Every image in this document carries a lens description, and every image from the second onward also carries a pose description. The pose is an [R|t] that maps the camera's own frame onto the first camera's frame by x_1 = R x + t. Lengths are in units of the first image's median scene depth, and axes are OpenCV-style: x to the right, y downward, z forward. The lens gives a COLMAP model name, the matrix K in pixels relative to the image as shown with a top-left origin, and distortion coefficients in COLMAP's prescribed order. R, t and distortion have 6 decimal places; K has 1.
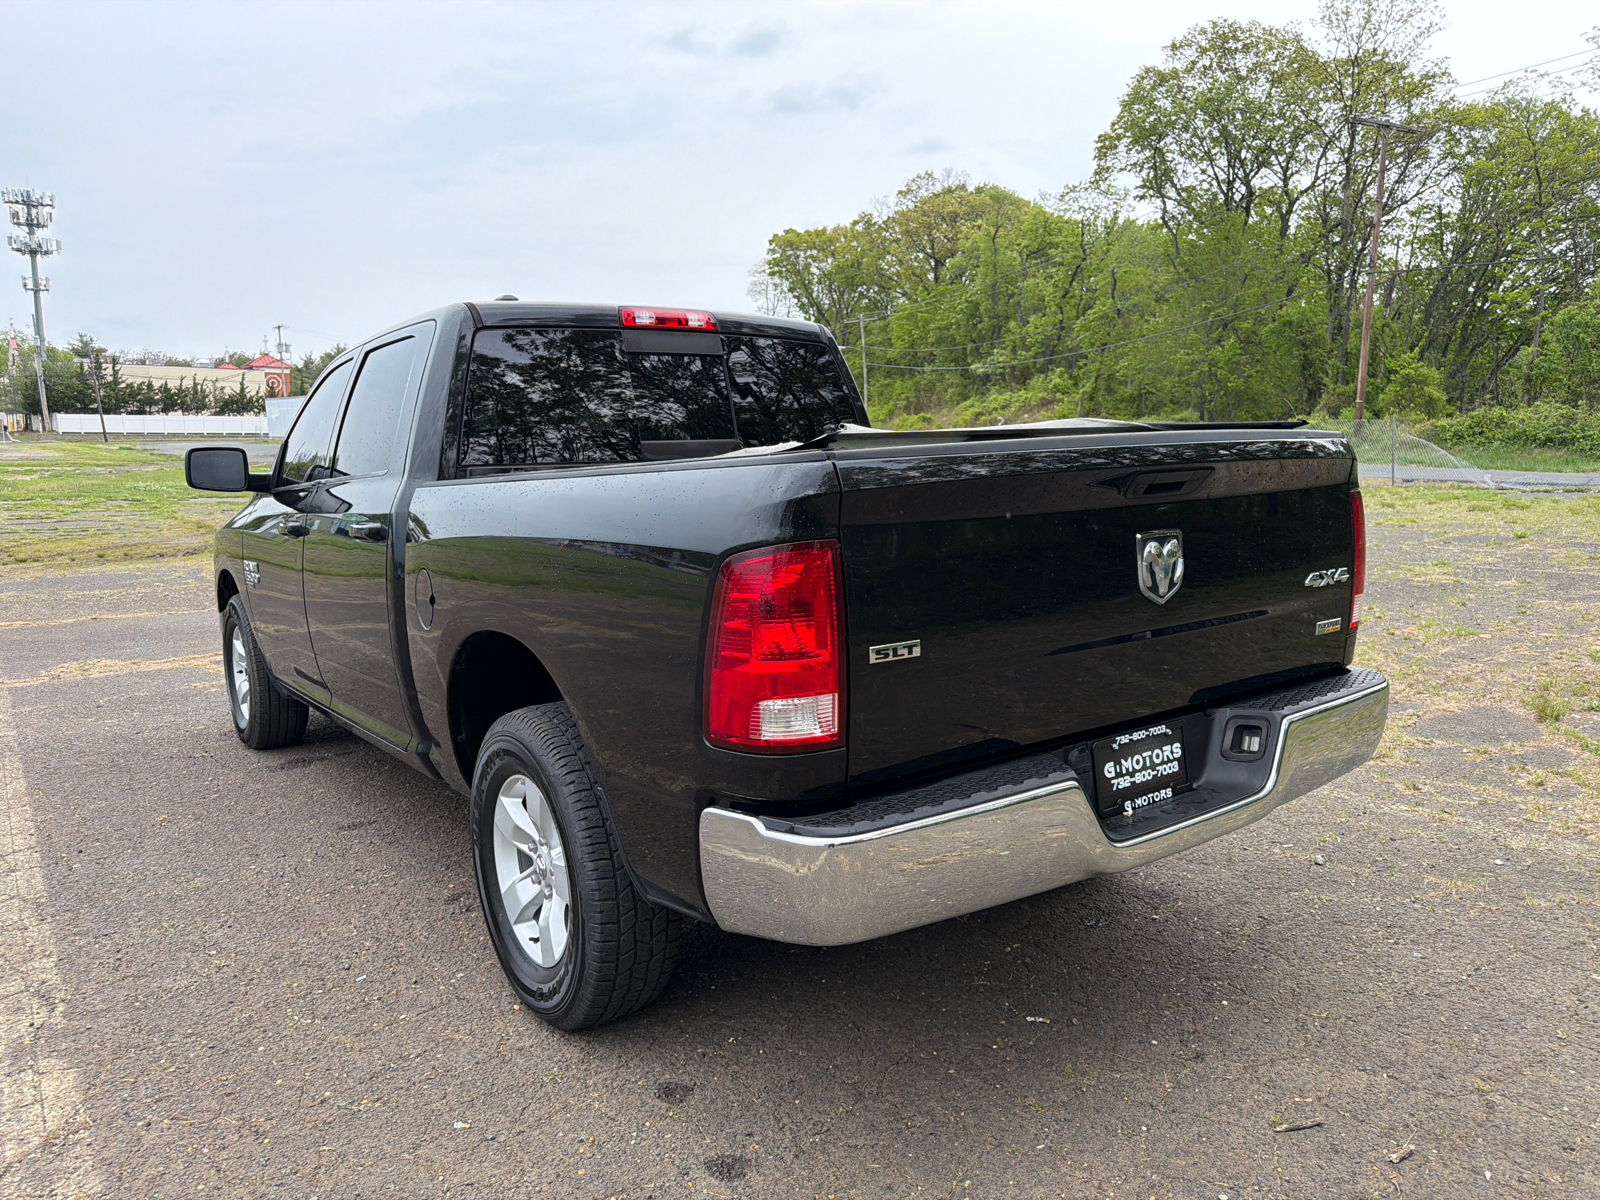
lens RADIAL K [[1151.8, 0, 797.9], [0, 1151.8, 603.2], [0, 0, 1]] dist [0.043755, -0.048222]
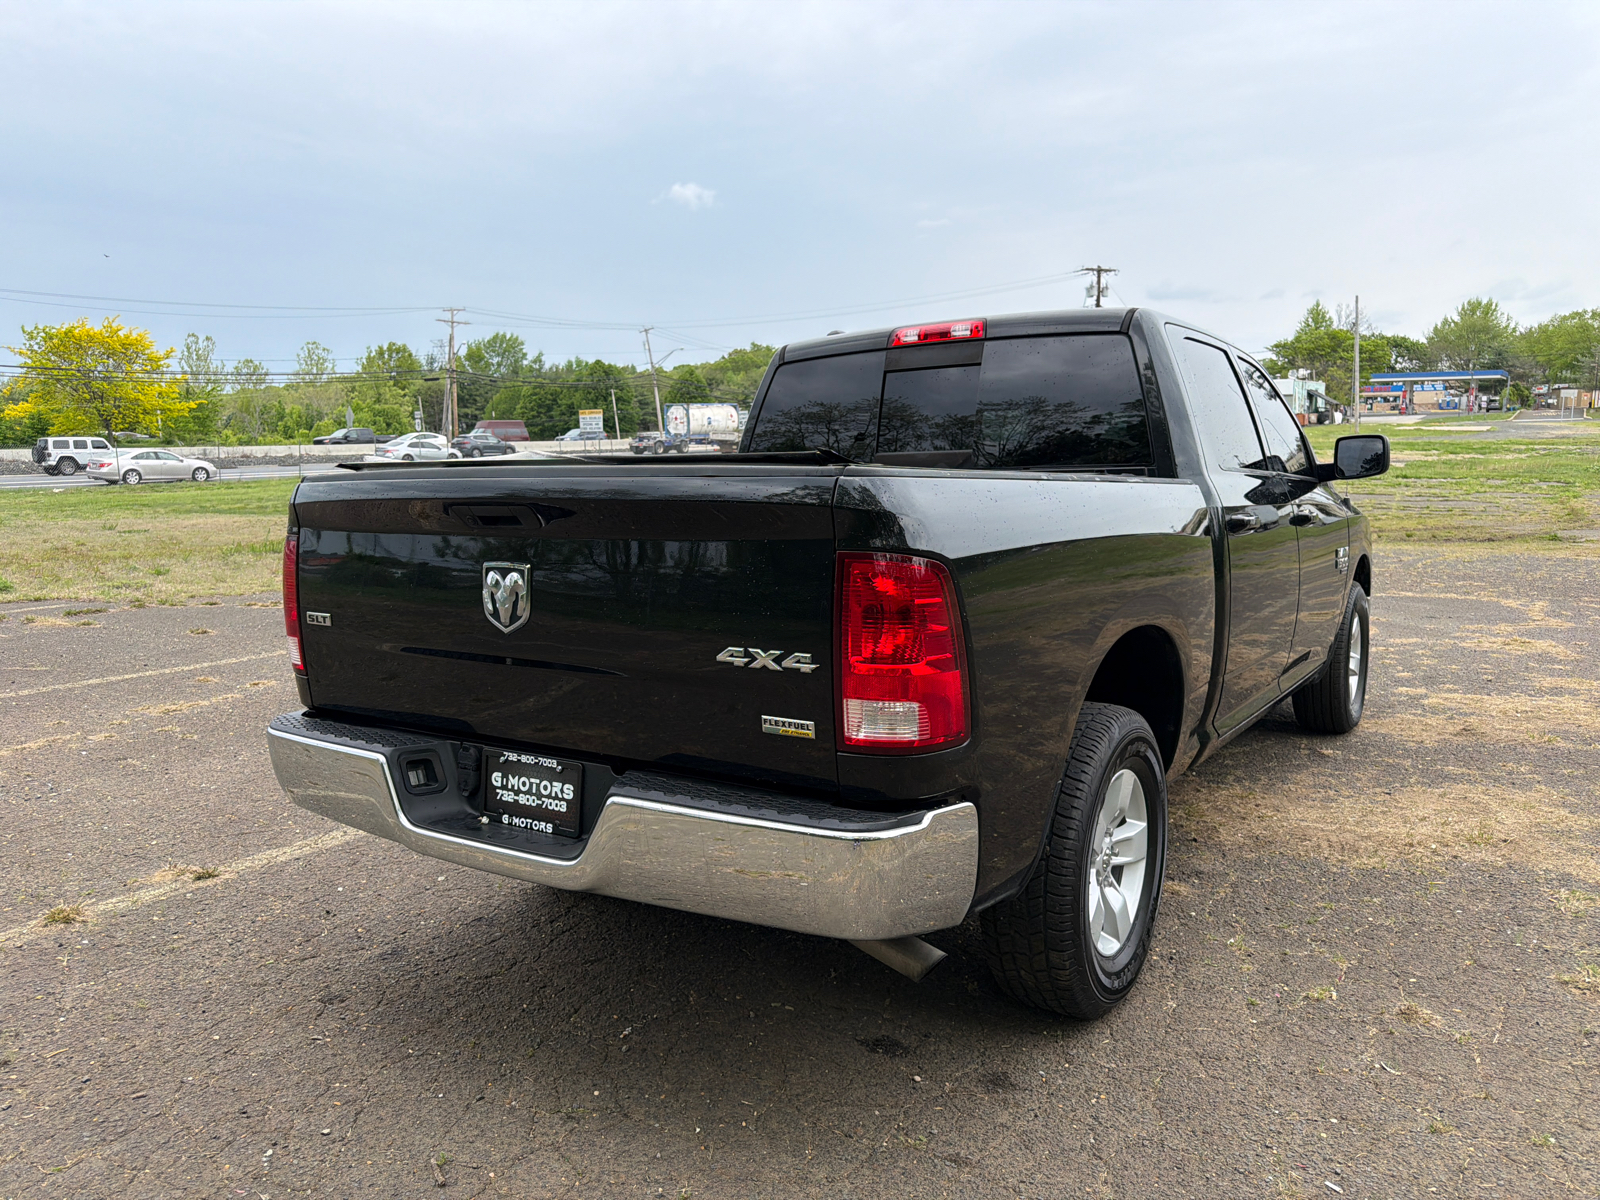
lens RADIAL K [[1151.8, 0, 802.5], [0, 1151.8, 598.1], [0, 0, 1]] dist [0.043755, -0.048222]
pose [[0.336067, 0.130025, -0.932820, 1.008609], [-0.114312, 0.988734, 0.096636, -0.118439], [0.934875, 0.074157, 0.347144, 0.659779]]
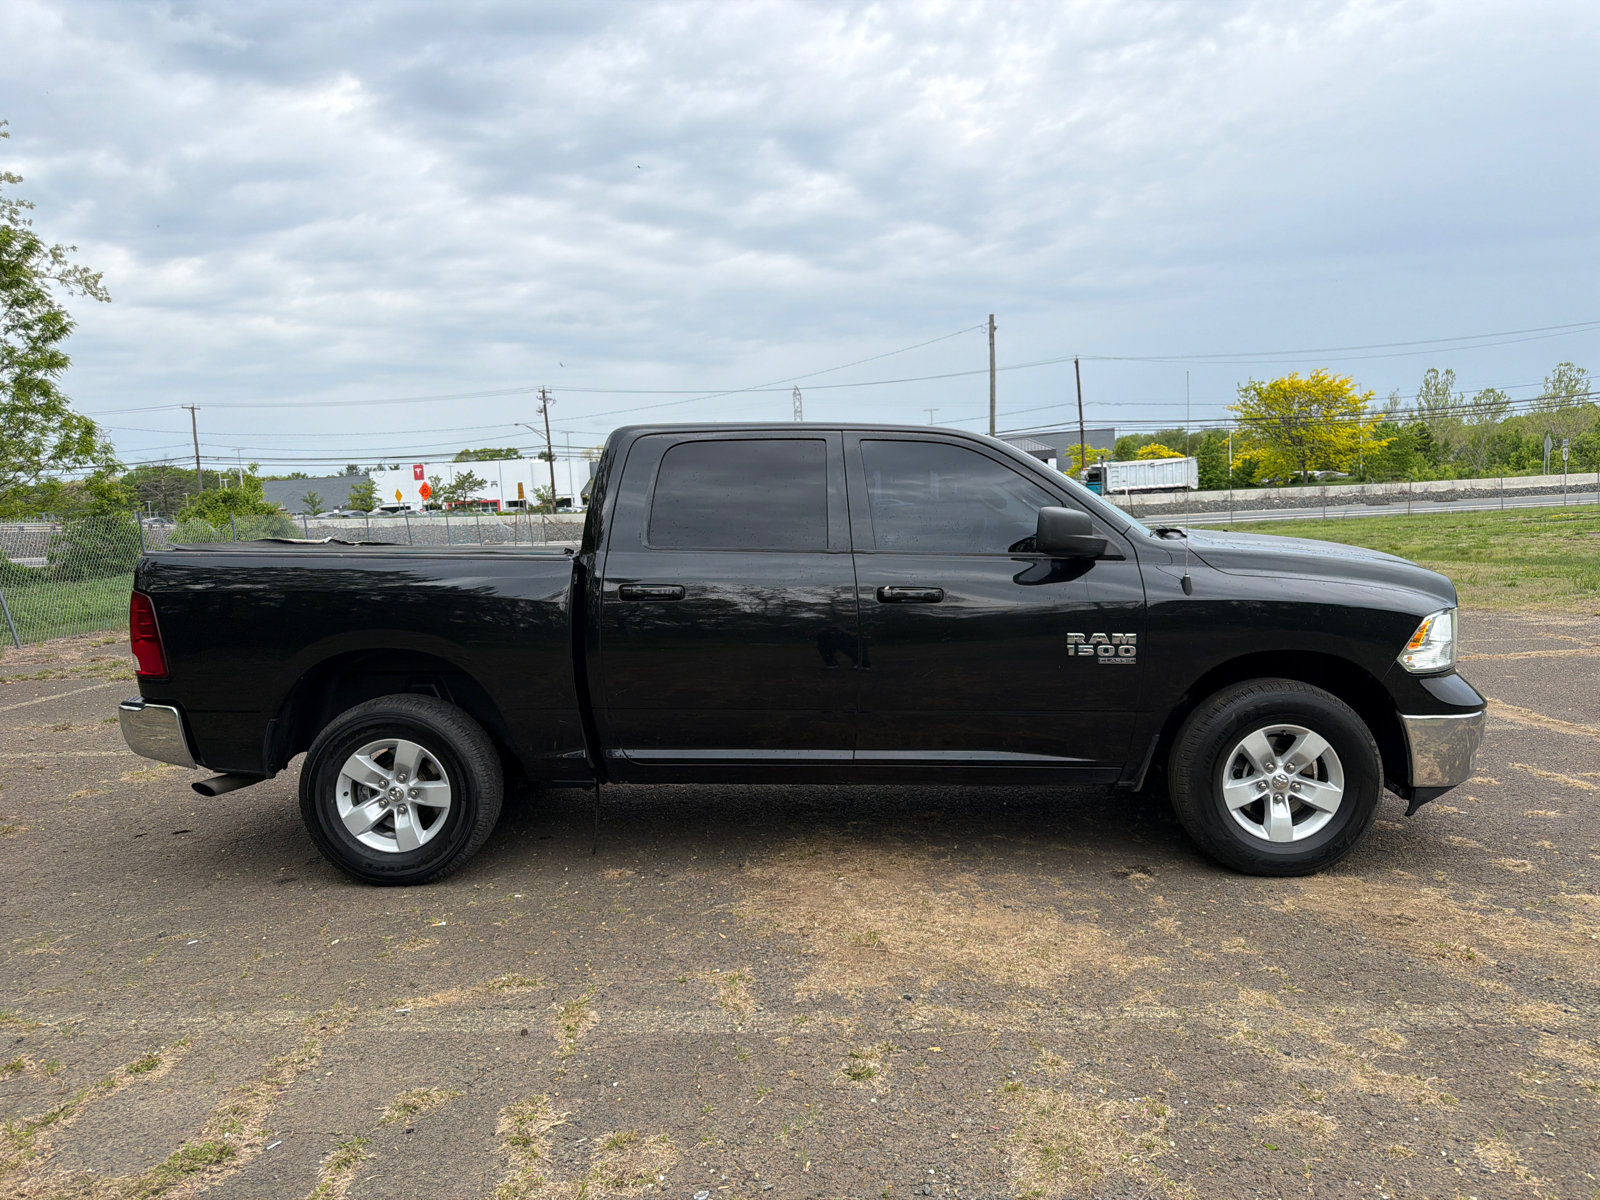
lens RADIAL K [[1151.8, 0, 793.1], [0, 1151.8, 590.0], [0, 0, 1]] dist [0.043755, -0.048222]
pose [[-0.637512, 0.087958, -0.765403, 1.043580], [-0.054926, 0.985745, 0.159028, -0.369519], [0.768480, 0.143422, -0.623593, 2.477608]]
